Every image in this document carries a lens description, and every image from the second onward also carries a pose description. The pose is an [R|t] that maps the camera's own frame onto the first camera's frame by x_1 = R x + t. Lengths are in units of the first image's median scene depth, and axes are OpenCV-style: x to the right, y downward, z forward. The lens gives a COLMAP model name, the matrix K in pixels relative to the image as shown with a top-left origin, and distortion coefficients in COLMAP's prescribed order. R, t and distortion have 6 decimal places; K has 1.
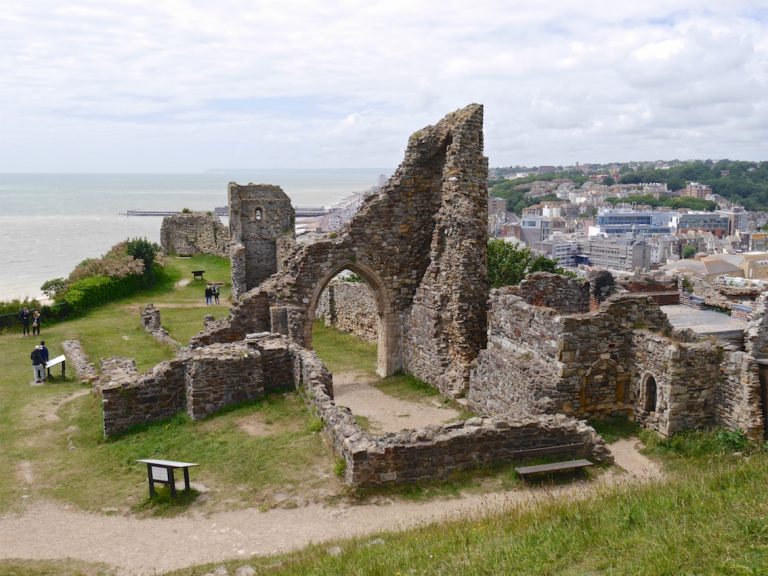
lens RADIAL K [[719.8, 0, 380.6], [0, 719.8, 284.0], [0, 0, 1]] dist [-0.002022, 0.000000]
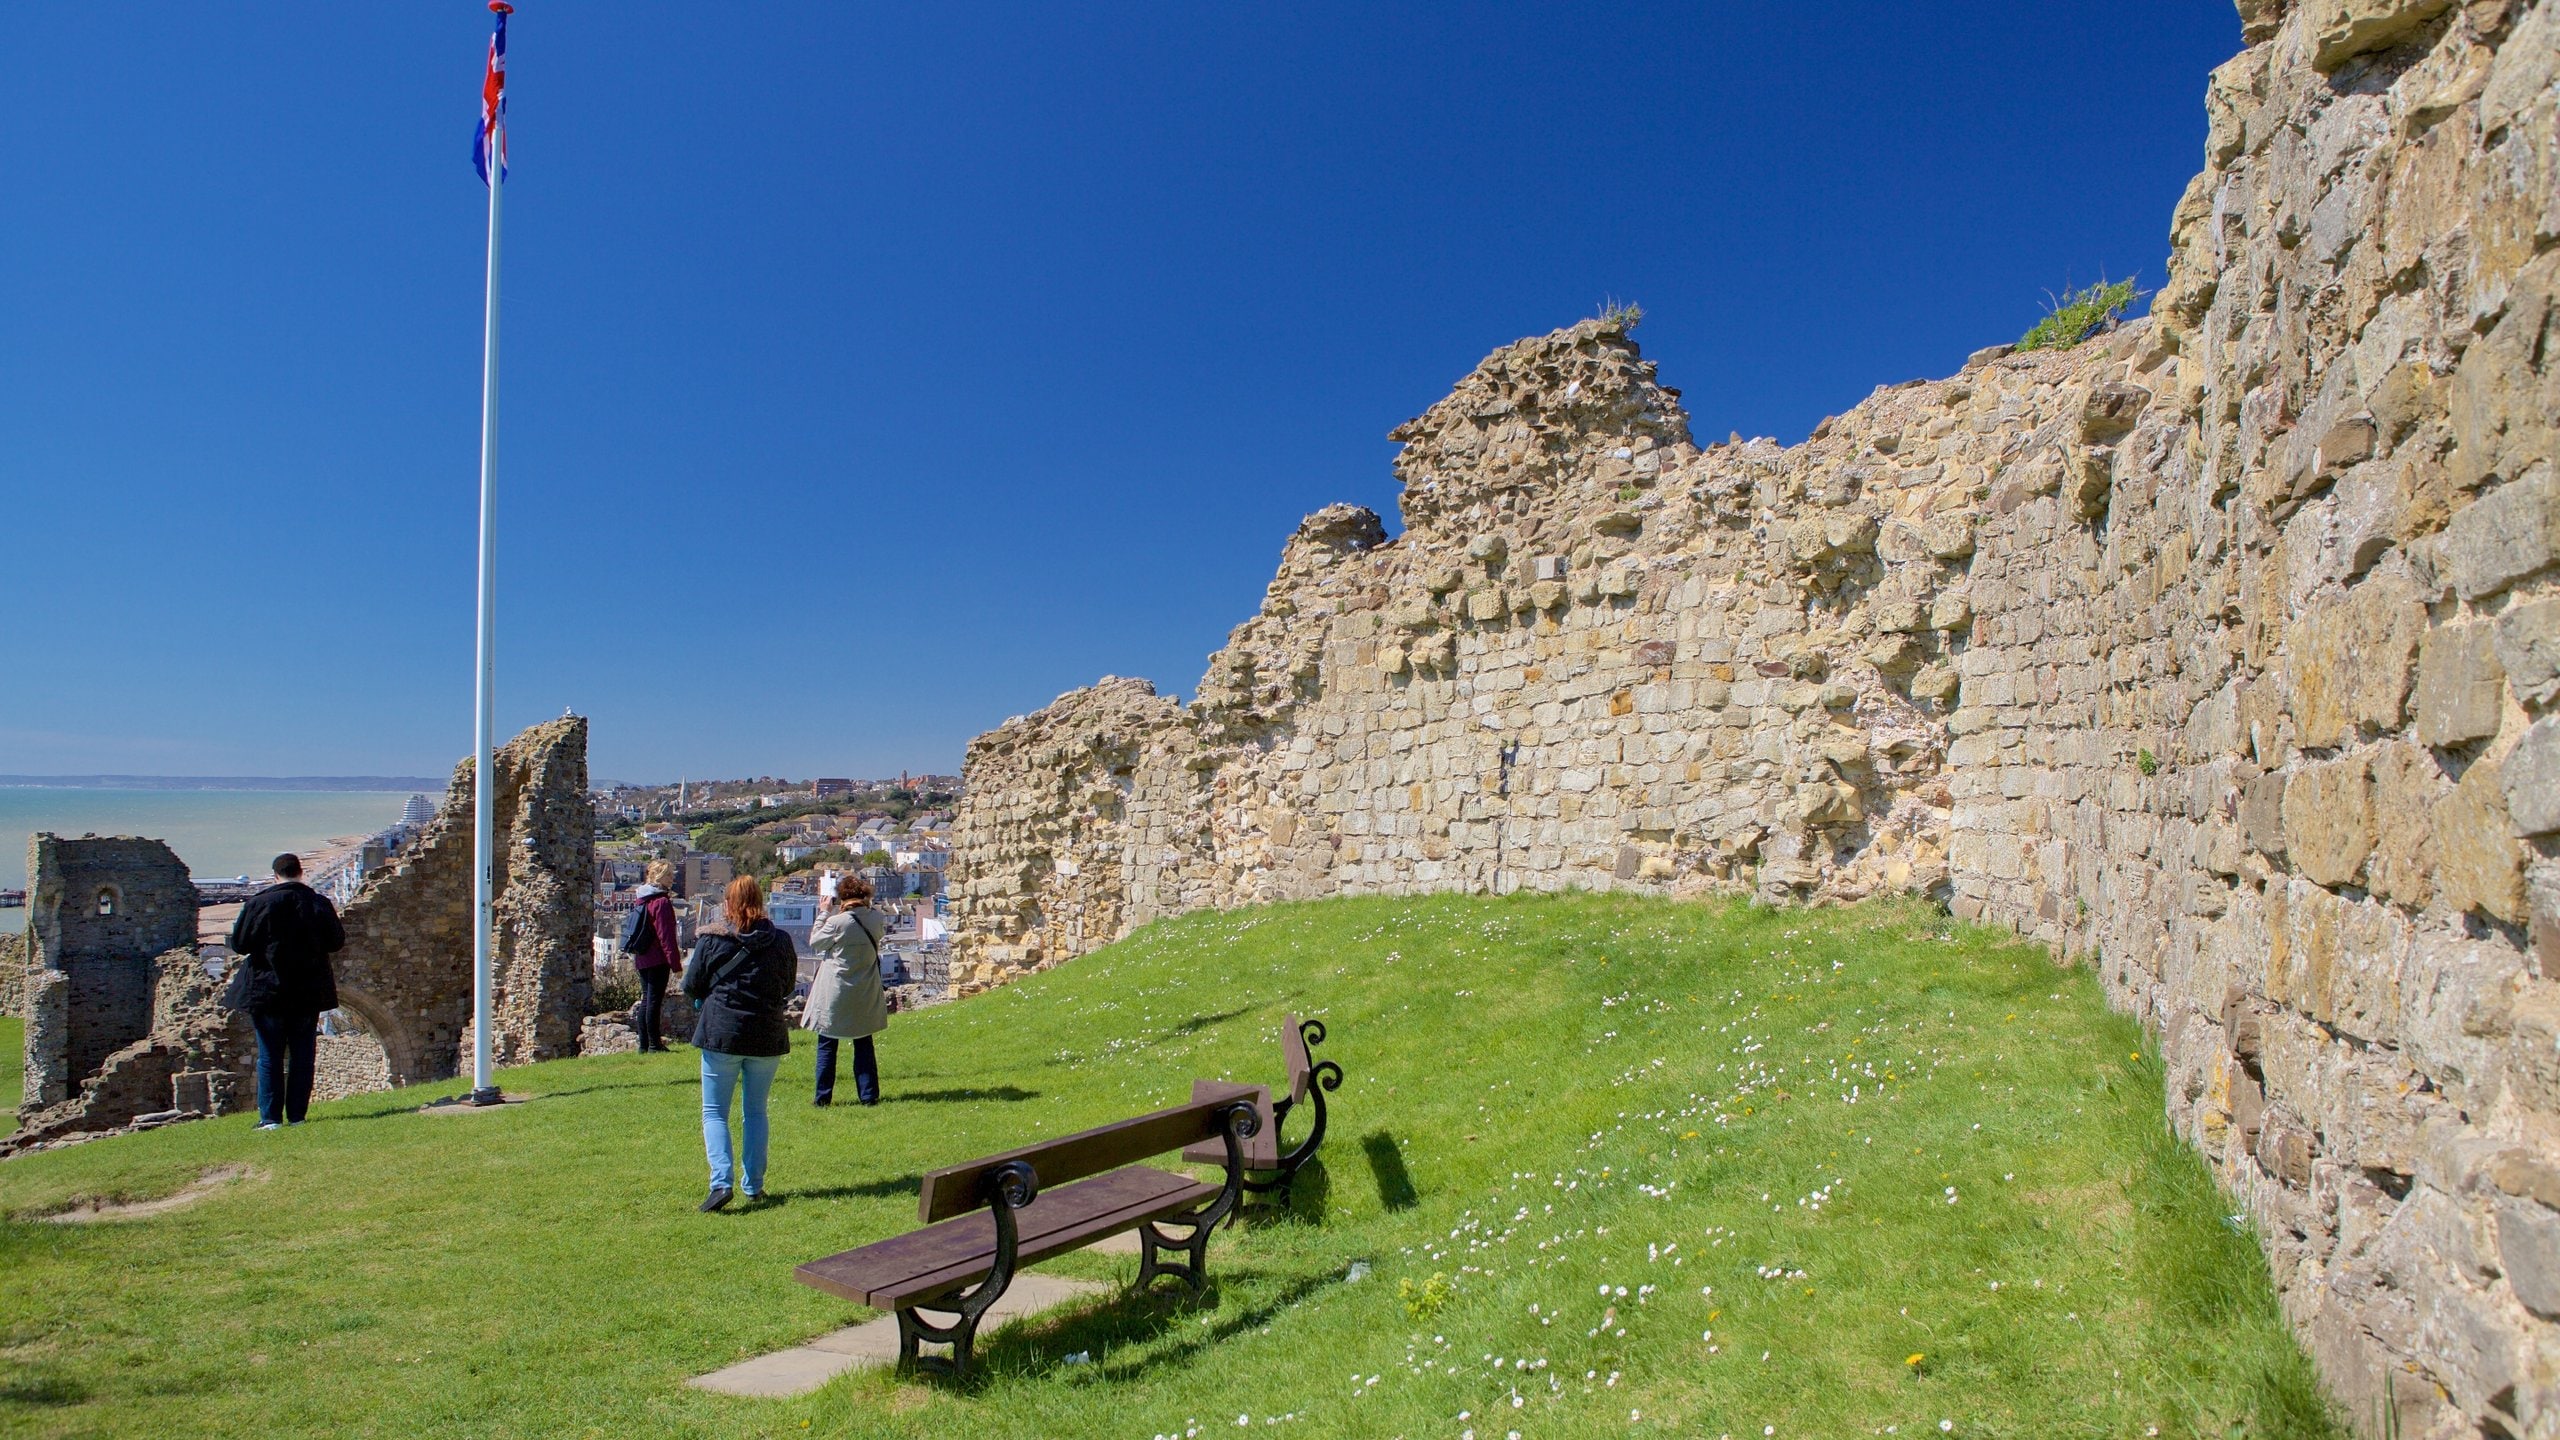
lens RADIAL K [[1743.4, 0, 1137.2], [0, 1743.4, 753.1], [0, 0, 1]] dist [-0.001279, 0.011106]
pose [[0.923308, 0.018737, 0.383603, 0.008740], [0.048837, 0.984973, -0.165659, 0.046338], [-0.380942, 0.171688, 0.908519, -0.508390]]
